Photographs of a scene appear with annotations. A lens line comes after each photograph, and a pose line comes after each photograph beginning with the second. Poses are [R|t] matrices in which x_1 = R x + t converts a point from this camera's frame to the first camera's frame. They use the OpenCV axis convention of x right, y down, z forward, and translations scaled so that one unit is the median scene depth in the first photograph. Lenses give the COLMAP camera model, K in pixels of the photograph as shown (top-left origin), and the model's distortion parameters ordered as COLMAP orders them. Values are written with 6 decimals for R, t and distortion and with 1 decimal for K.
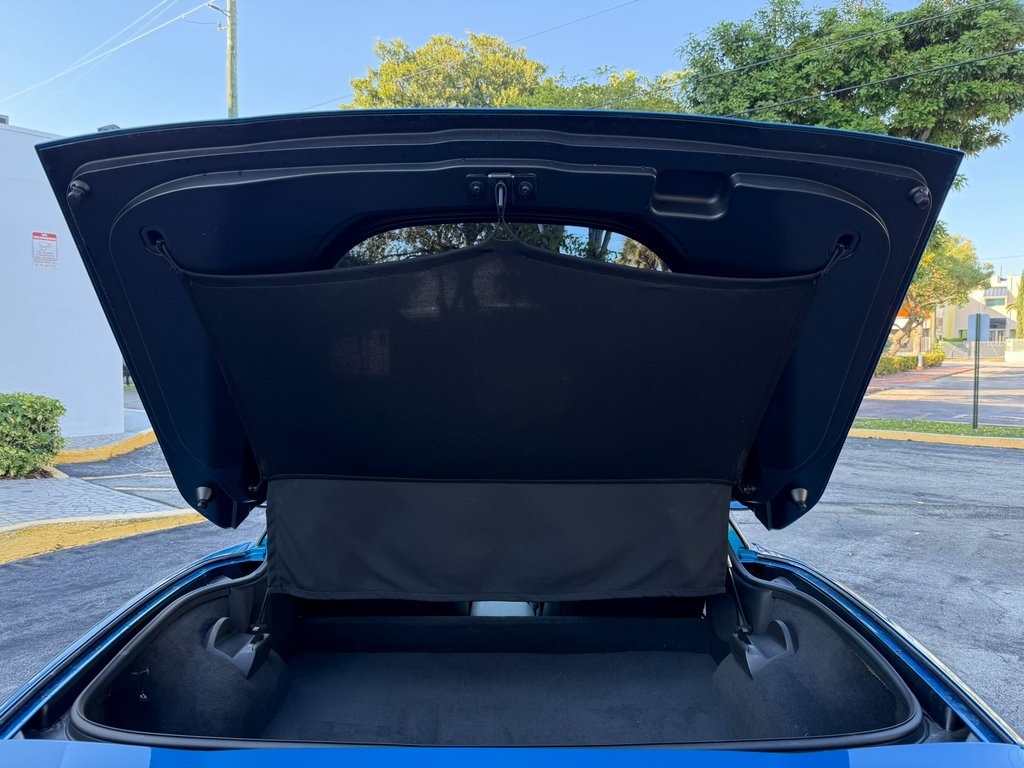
lens RADIAL K [[724.5, 0, 516.9], [0, 724.5, 413.4], [0, 0, 1]] dist [0.083147, -0.059218]
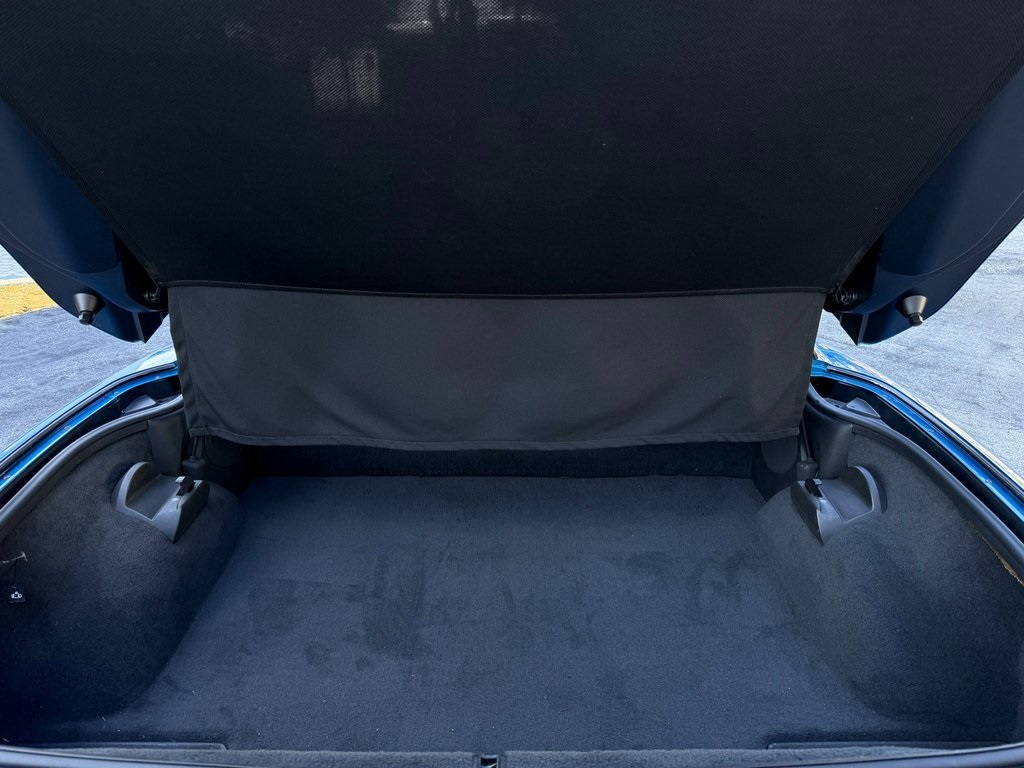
lens RADIAL K [[740.8, 0, 511.5], [0, 740.8, 397.9], [0, 0, 1]] dist [0.045891, -0.061133]
pose [[0.999930, 0.003680, -0.011238, -0.000167], [0.000072, 0.948424, 0.317006, -0.033725], [0.011825, -0.316985, 0.948357, 0.280992]]
